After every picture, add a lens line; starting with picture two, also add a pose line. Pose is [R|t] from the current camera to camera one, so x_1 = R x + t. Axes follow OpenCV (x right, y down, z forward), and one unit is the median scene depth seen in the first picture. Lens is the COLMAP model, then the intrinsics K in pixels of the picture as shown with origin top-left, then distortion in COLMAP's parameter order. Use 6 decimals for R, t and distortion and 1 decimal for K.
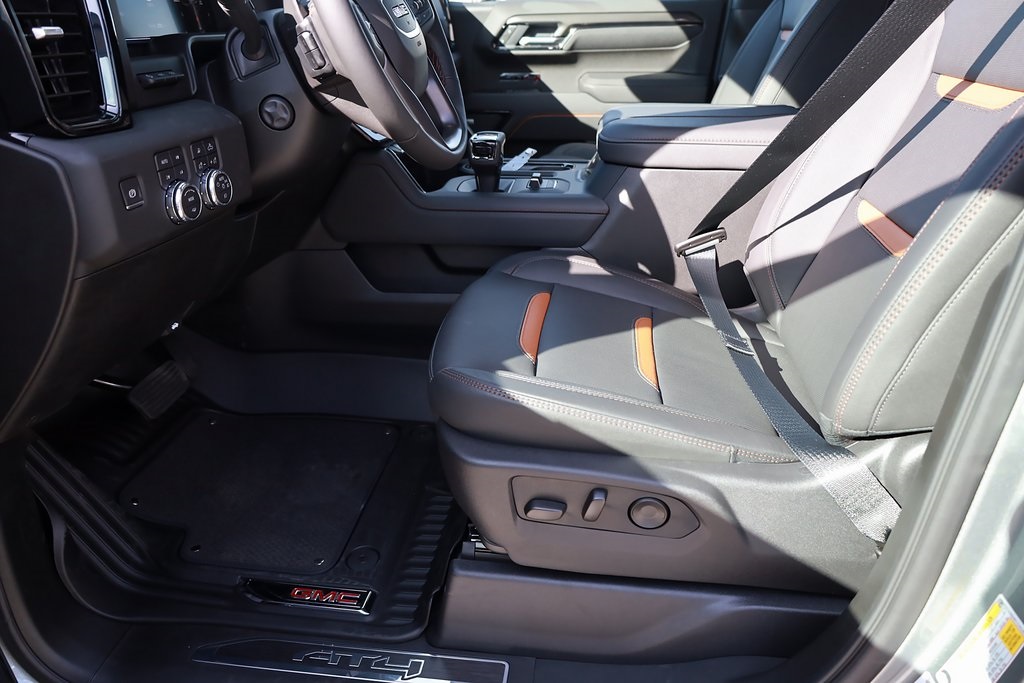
lens RADIAL K [[712.1, 0, 496.0], [0, 712.1, 341.7], [0, 0, 1]] dist [-0.001165, 0.001659]
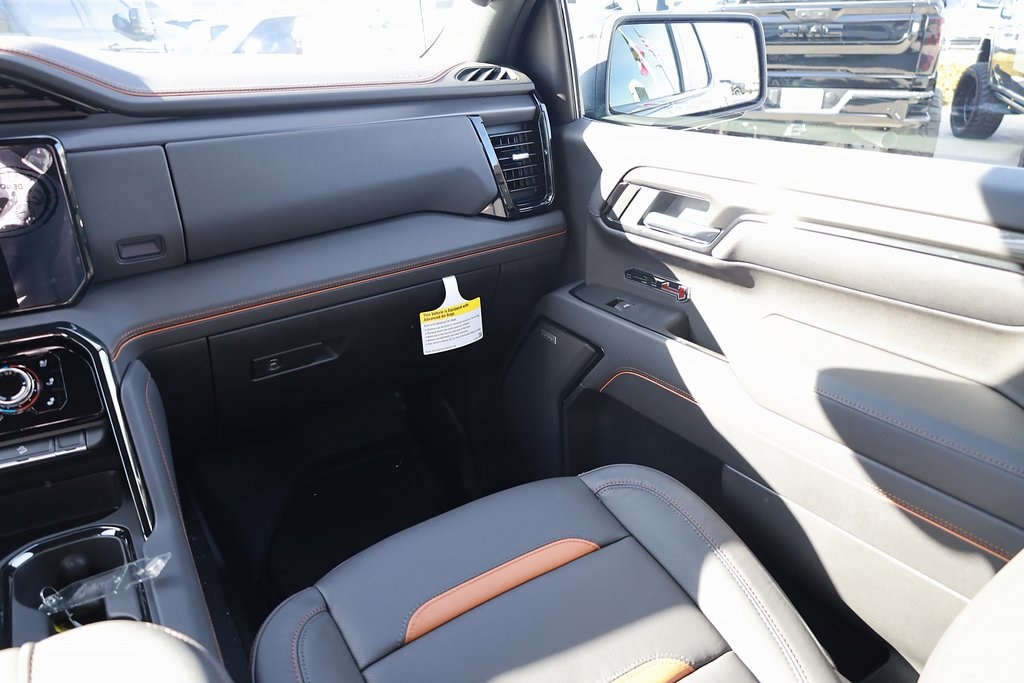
lens RADIAL K [[698.3, 0, 500.1], [0, 698.3, 341.7], [0, 0, 1]] dist [-0.006280, 0.002318]
pose [[0.661760, 0.300421, -0.686892, 0.322824], [-0.302480, 0.945312, 0.122032, -0.383101], [0.685988, 0.127015, 0.716441, 0.631017]]
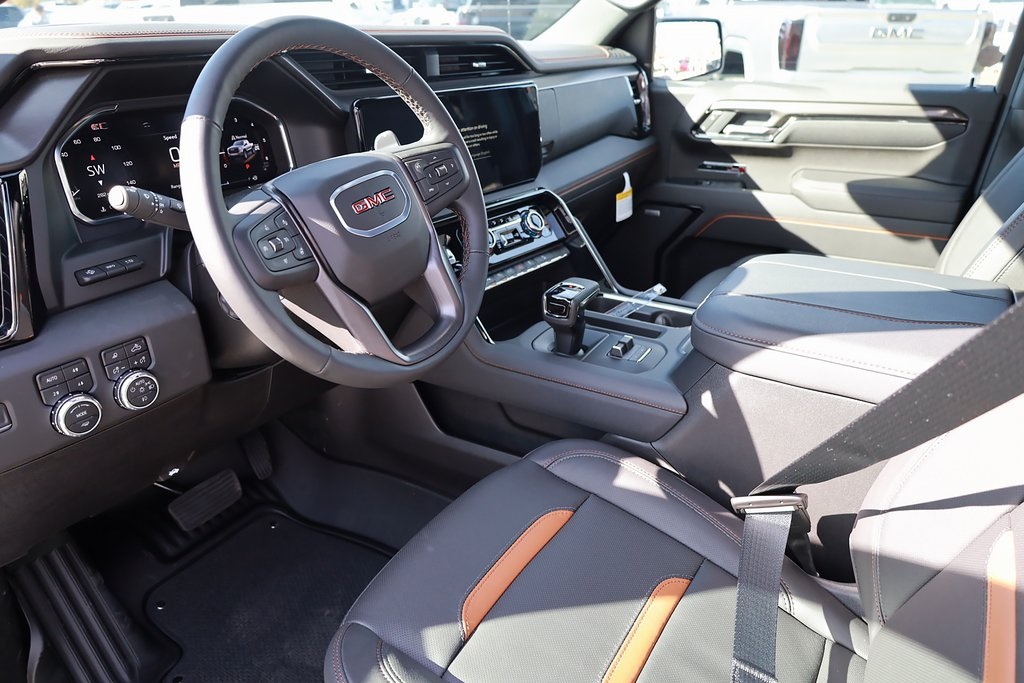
lens RADIAL K [[698.3, 0, 500.1], [0, 698.3, 341.7], [0, 0, 1]] dist [-0.006280, 0.002318]
pose [[0.912409, 0.165049, -0.374523, 0.150039], [-0.166490, 0.985624, 0.028755, -0.150450], [0.373885, 0.036118, 0.926771, 0.123821]]
